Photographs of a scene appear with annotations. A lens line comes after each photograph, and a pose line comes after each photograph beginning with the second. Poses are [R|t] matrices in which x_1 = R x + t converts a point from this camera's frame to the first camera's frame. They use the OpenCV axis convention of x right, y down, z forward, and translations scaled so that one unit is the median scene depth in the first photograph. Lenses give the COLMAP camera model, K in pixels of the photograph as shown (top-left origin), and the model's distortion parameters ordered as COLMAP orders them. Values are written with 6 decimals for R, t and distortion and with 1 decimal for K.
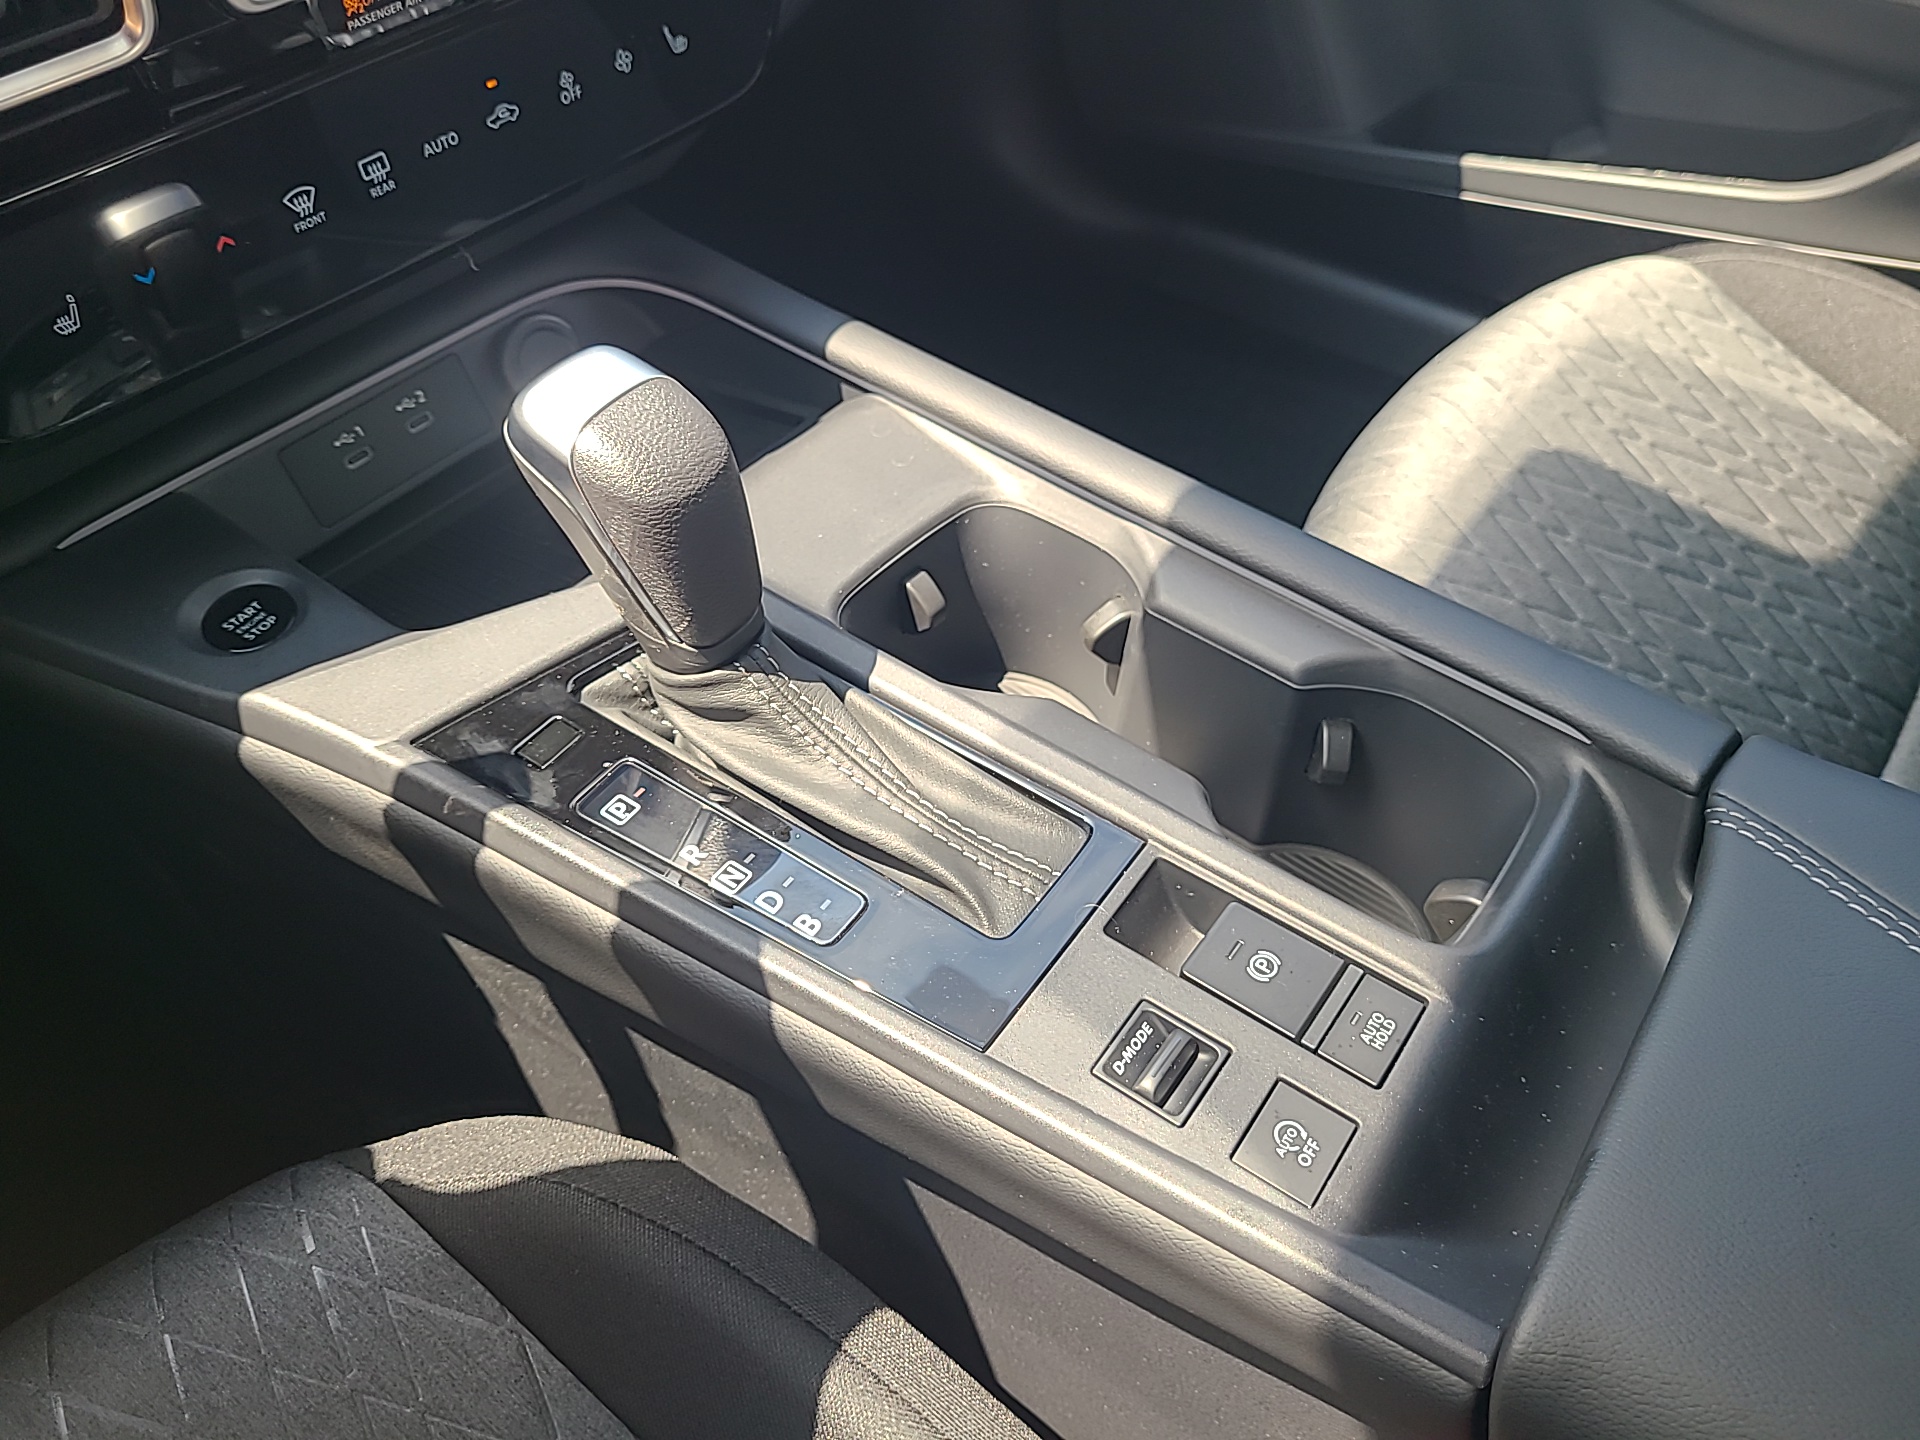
lens RADIAL K [[1513.8, 0, 960.0], [0, 1513.8, 720.0], [0, 0, 1]] dist [0.009802, 0.005047]
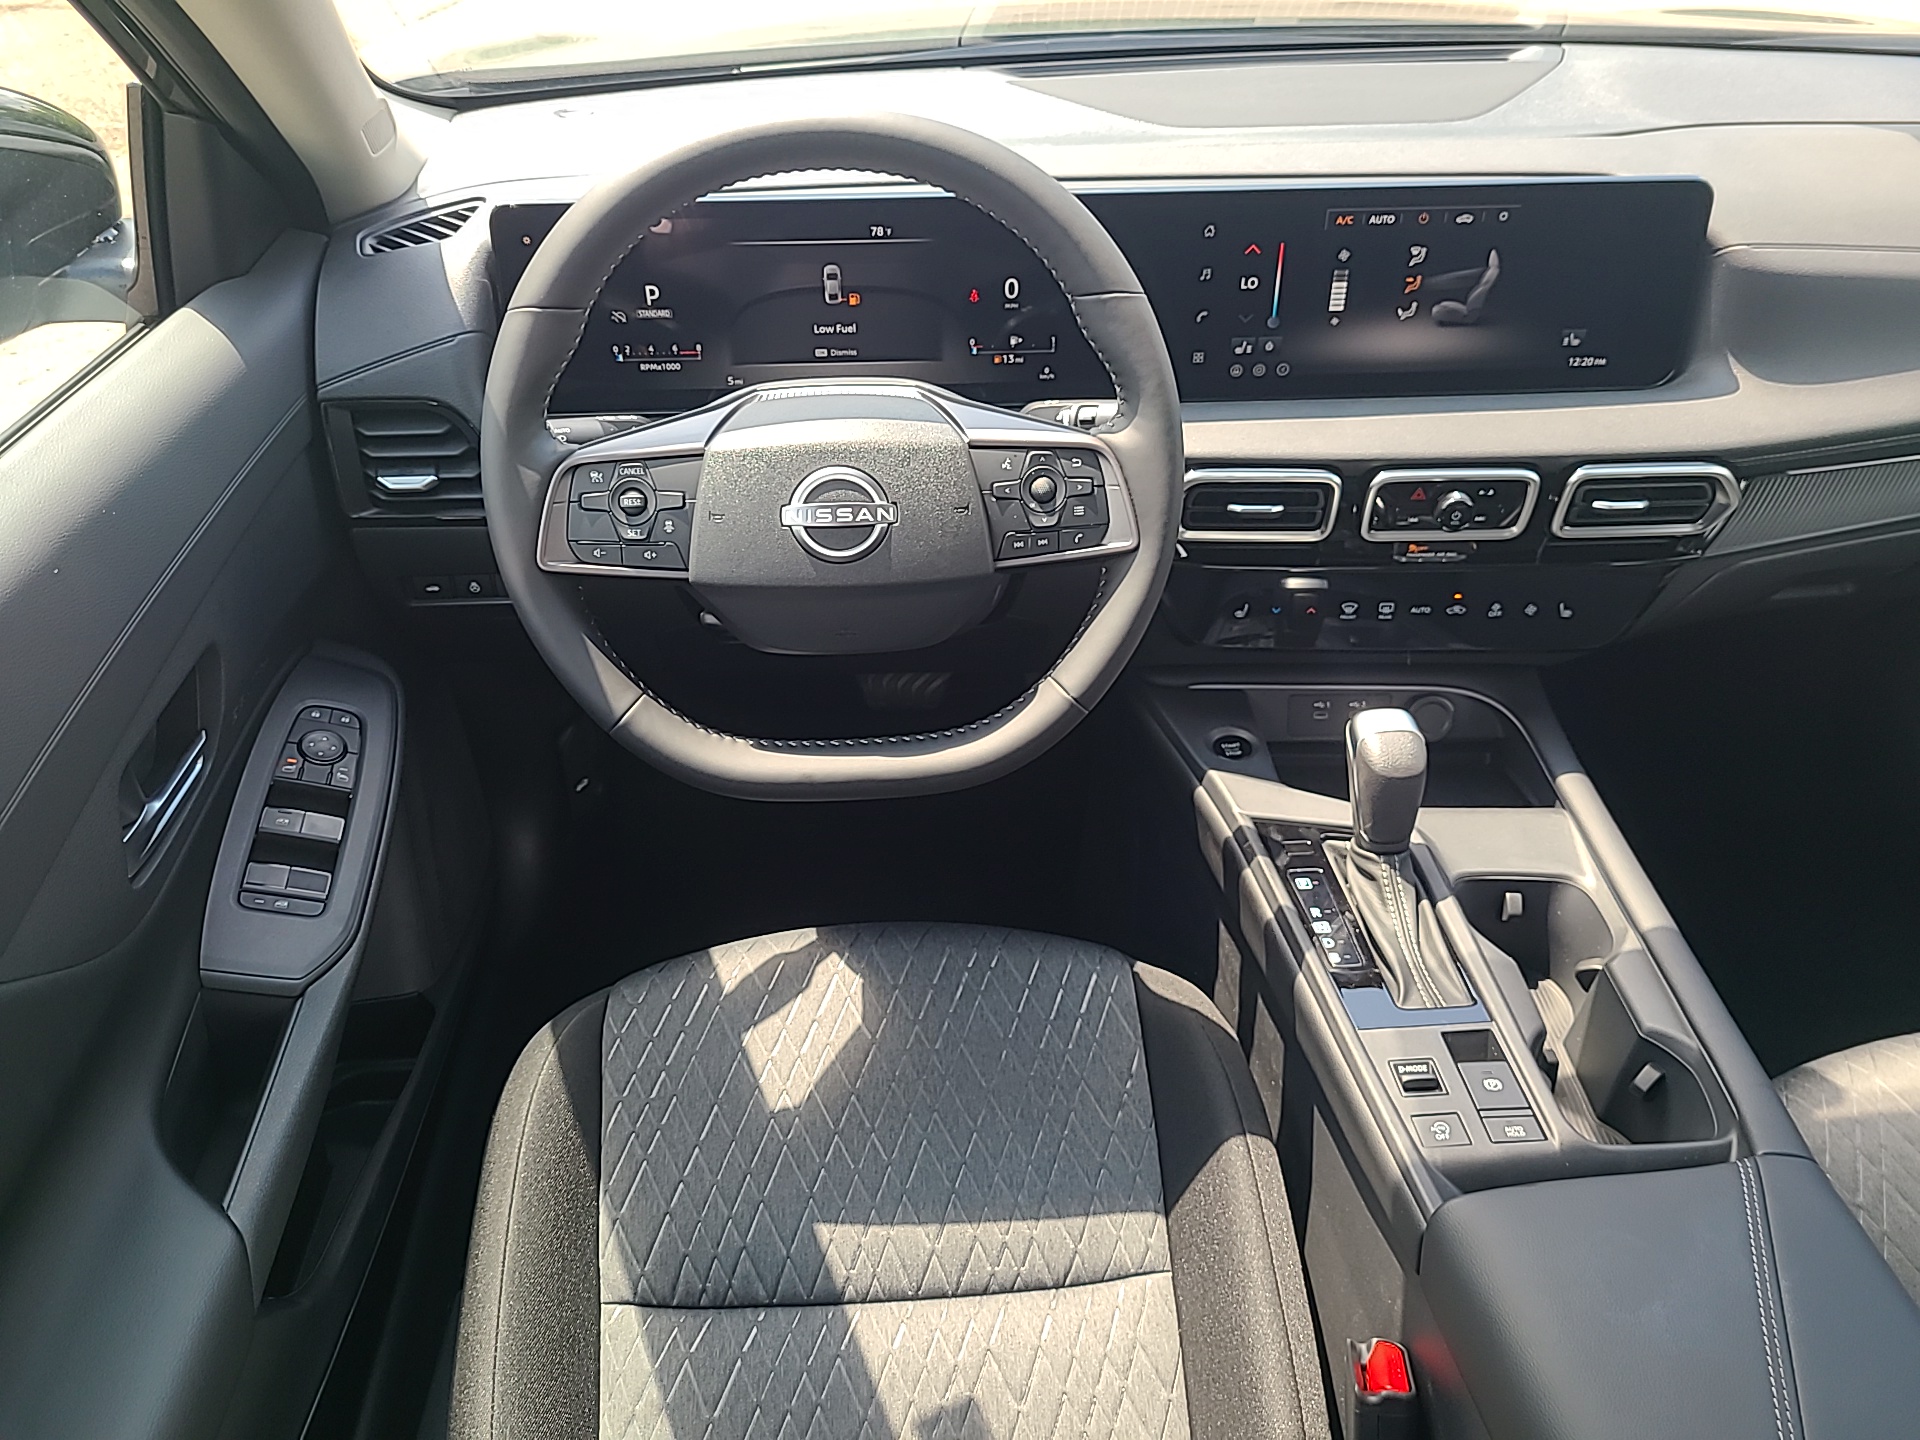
lens RADIAL K [[1380.3, 0, 960.0], [0, 1380.3, 720.0], [0, 0, 1]] dist [0.007966, -0.000880]
pose [[0.639293, 0.444296, -0.627619, 0.570852], [-0.567935, 0.823063, 0.004154, 0.125913], [0.518415, 0.353791, 0.778510, -0.869063]]
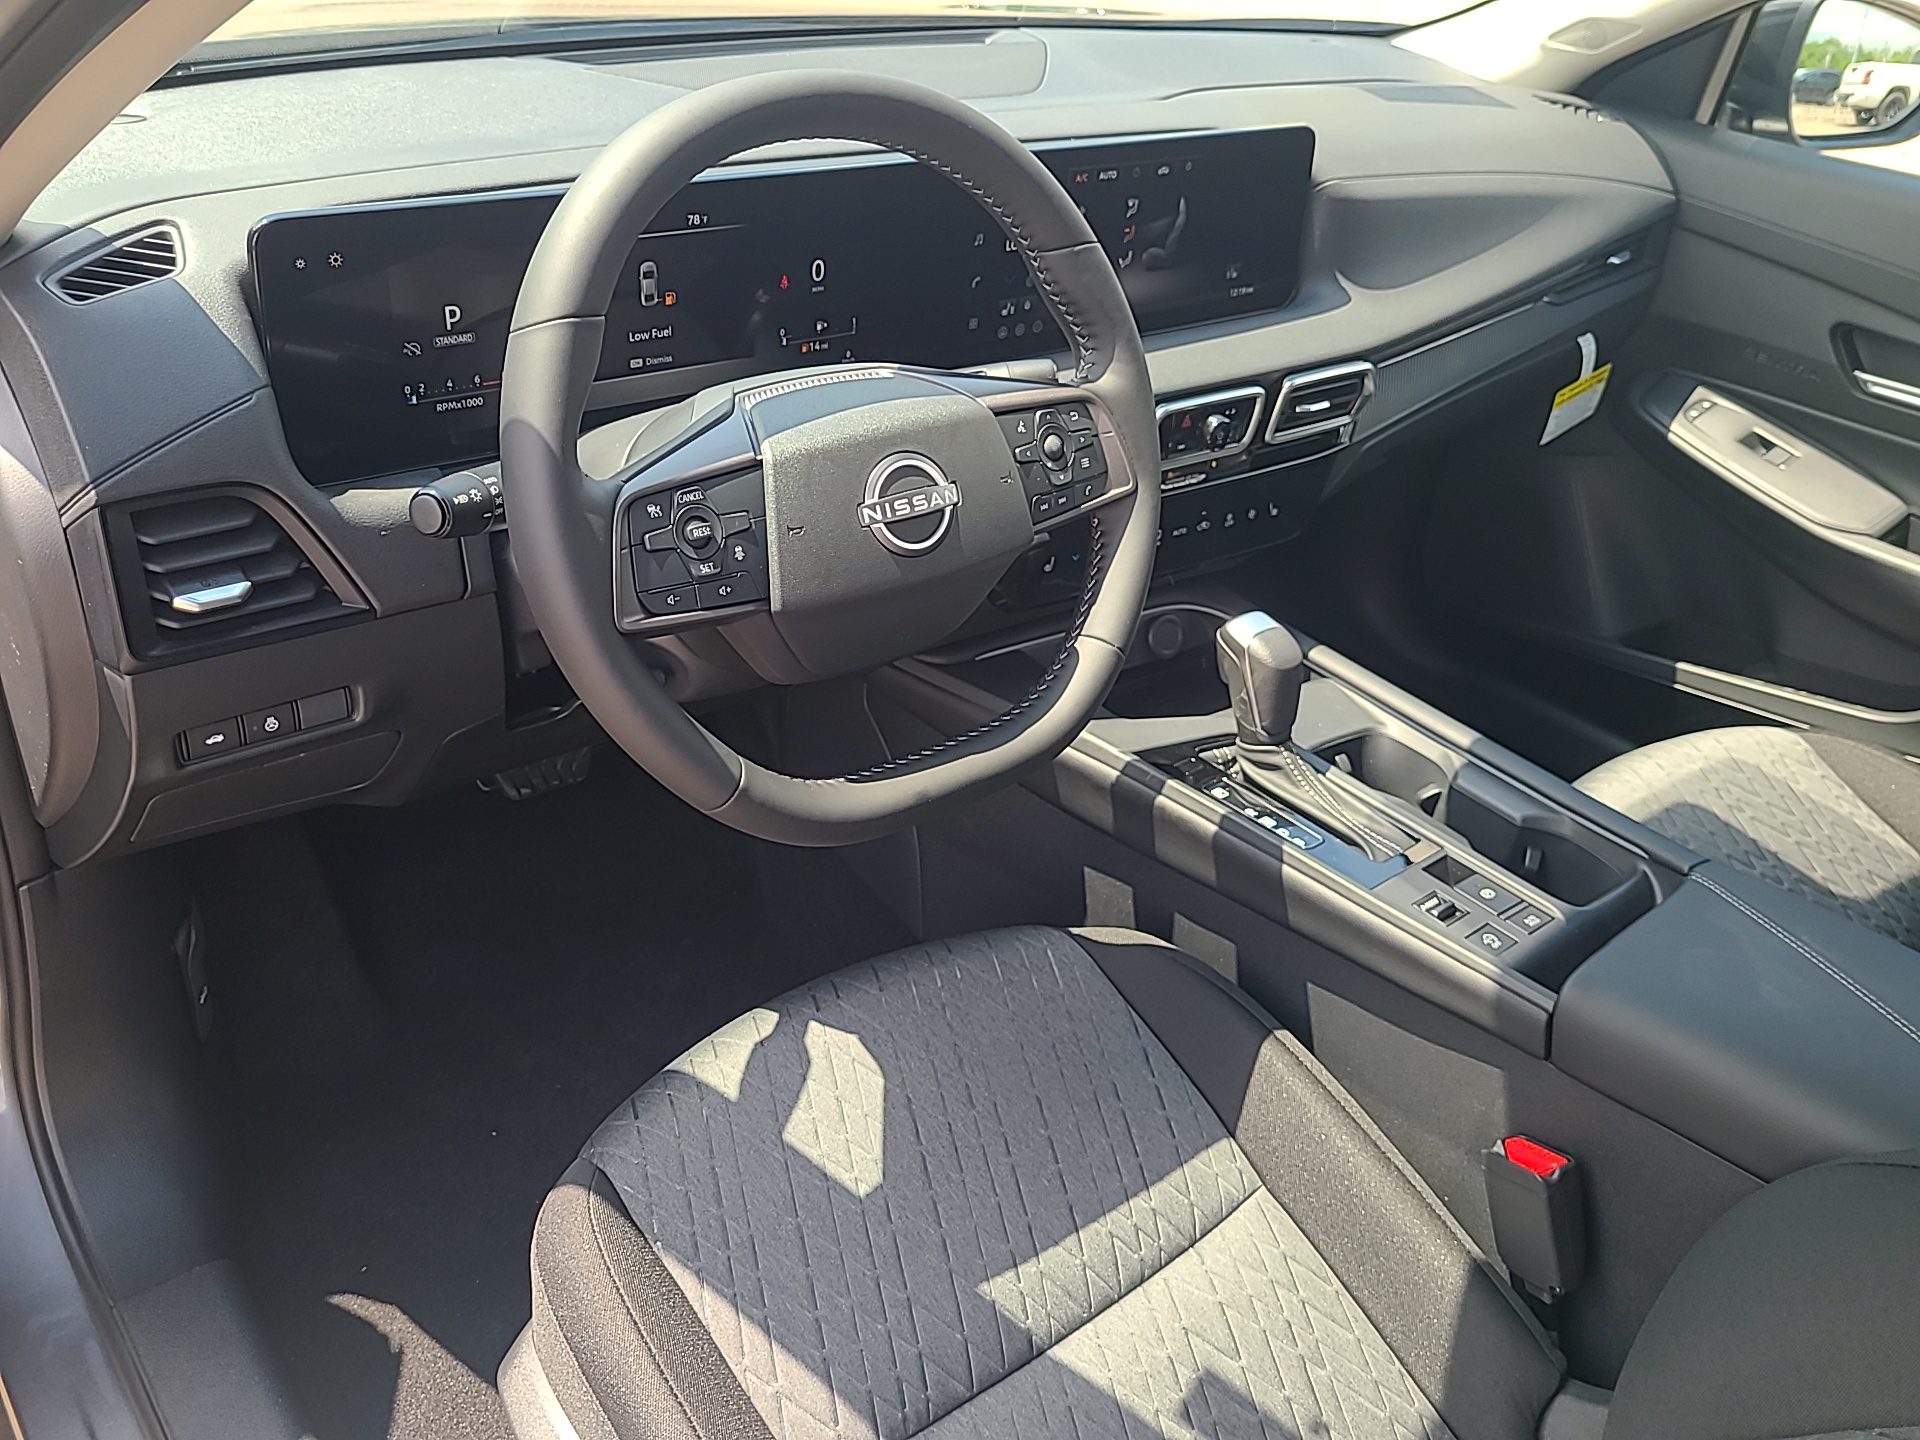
lens RADIAL K [[1472.0, 0, 923.8], [0, 1472.0, 708.4], [0, 0, 1]] dist [0.003306, -0.001966]
pose [[0.955831, 0.205857, -0.209787, -0.185631], [-0.257245, 0.931179, -0.258323, 0.584625], [0.142171, 0.300879, 0.943005, -1.166216]]
